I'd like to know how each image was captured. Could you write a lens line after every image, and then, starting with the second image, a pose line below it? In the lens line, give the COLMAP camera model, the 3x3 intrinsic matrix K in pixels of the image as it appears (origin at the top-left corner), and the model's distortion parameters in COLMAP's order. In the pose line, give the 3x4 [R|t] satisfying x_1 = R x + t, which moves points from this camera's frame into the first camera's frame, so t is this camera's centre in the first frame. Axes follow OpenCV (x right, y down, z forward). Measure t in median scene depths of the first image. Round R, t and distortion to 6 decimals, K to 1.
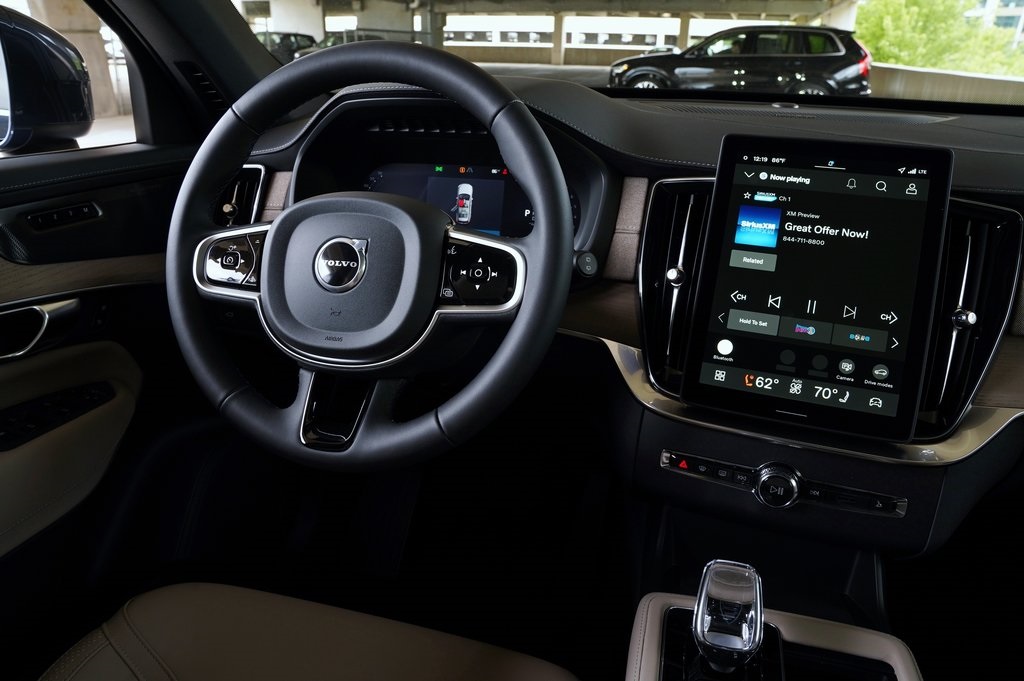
lens RADIAL K [[710.7, 0, 509.8], [0, 710.7, 338.1], [0, 0, 1]] dist [-0.126825, 0.083878]
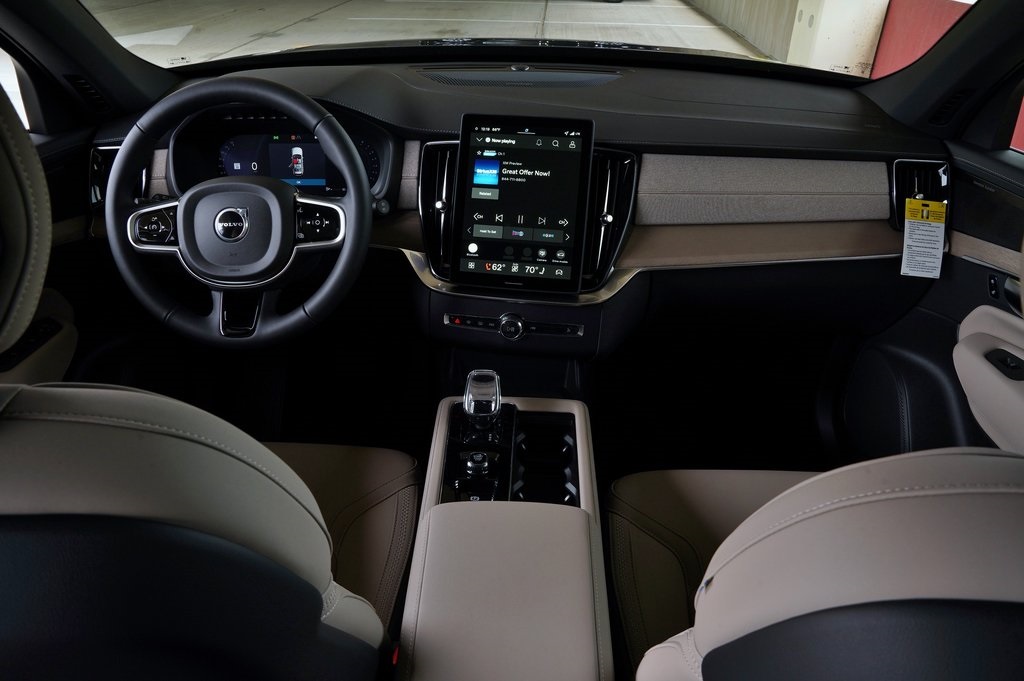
lens RADIAL K [[710.7, 0, 513.0], [0, 710.7, 335.1], [0, 0, 1]] dist [-0.126825, 0.083878]
pose [[0.968143, -0.126955, 0.215829, 0.010364], [0.091869, 0.981923, 0.165491, -0.054809], [-0.232937, -0.140391, 0.962305, -0.678706]]
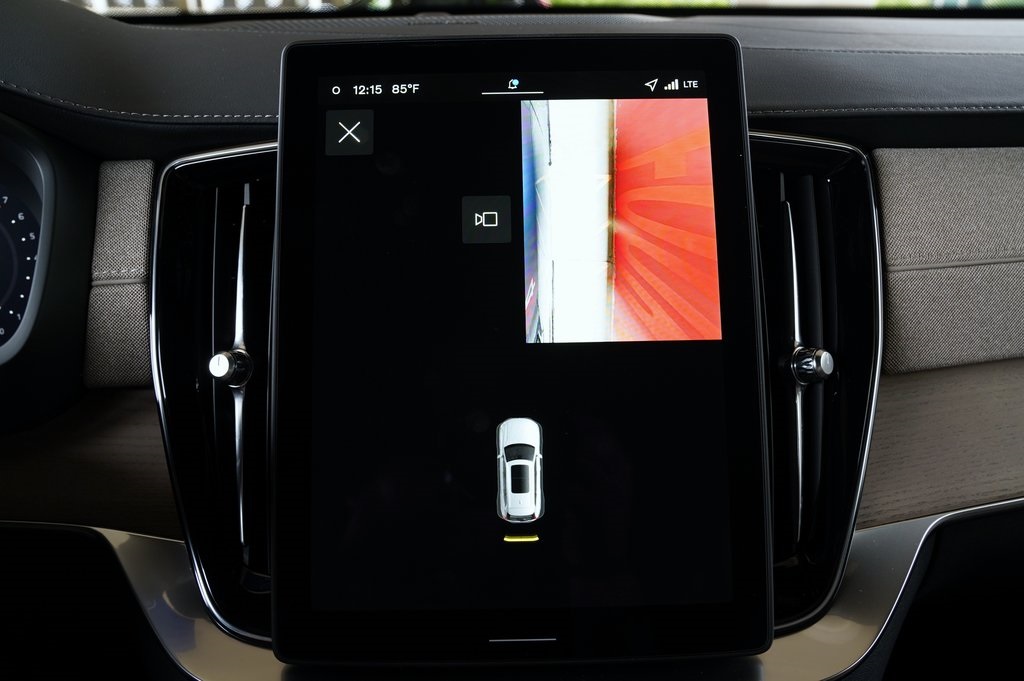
lens RADIAL K [[829.5, 0, 509.0], [0, 829.5, 338.7], [0, 0, 1]] dist [-0.045933, 0.026326]
pose [[0.916313, -0.165774, 0.364541, 0.229348], [0.174083, 0.984678, 0.010203, -0.088394], [-0.360647, 0.054111, 0.931131, 0.486791]]
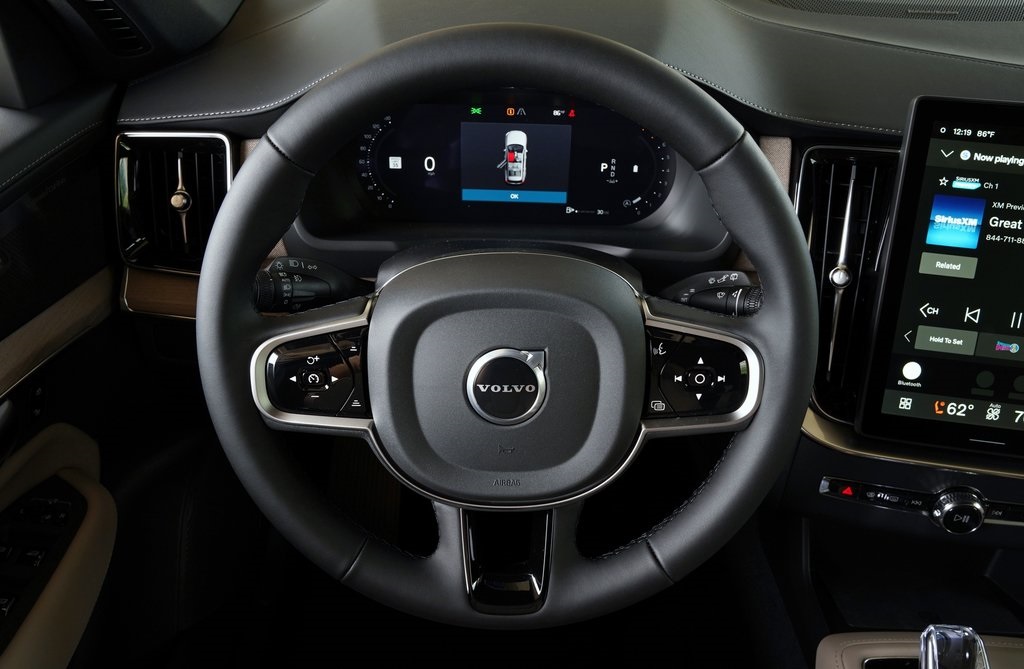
lens RADIAL K [[792.9, 0, 513.3], [0, 792.9, 336.0], [0, 0, 1]] dist [-0.072035, 0.061093]
pose [[0.969966, -0.141246, 0.198027, -0.349976], [0.077601, 0.951277, 0.298414, -0.354306], [-0.230528, -0.274085, 0.933667, 0.246642]]
